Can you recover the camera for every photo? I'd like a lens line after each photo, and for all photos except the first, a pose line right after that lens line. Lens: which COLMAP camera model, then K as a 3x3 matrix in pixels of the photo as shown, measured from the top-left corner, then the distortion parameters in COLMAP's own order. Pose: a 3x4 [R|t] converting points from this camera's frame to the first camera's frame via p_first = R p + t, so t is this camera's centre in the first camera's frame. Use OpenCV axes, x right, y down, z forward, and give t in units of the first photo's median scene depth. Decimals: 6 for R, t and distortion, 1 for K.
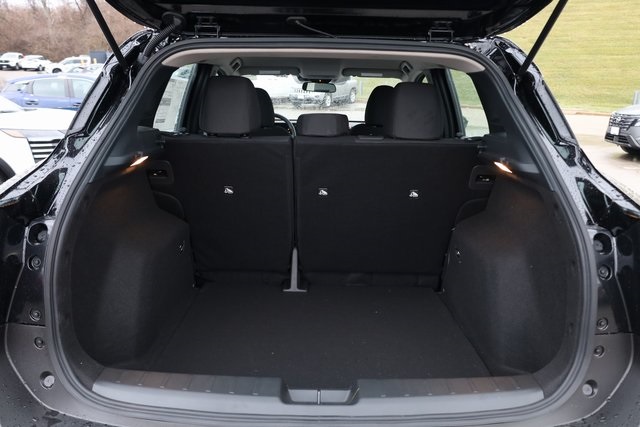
lens RADIAL K [[494.3, 0, 317.9], [0, 494.3, 217.2], [0, 0, 1]] dist [-0.025809, -0.001672]
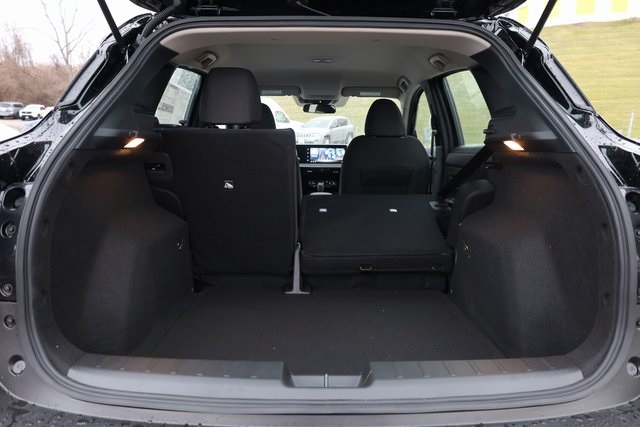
lens RADIAL K [[463.3, 0, 319.3], [0, 463.3, 214.4], [0, 0, 1]] dist [-0.018525, -0.000116]
pose [[0.999936, -0.010619, 0.003844, -0.008735], [0.010951, 0.994900, -0.100269, 0.124871], [-0.002760, 0.100305, 0.994953, 0.124962]]
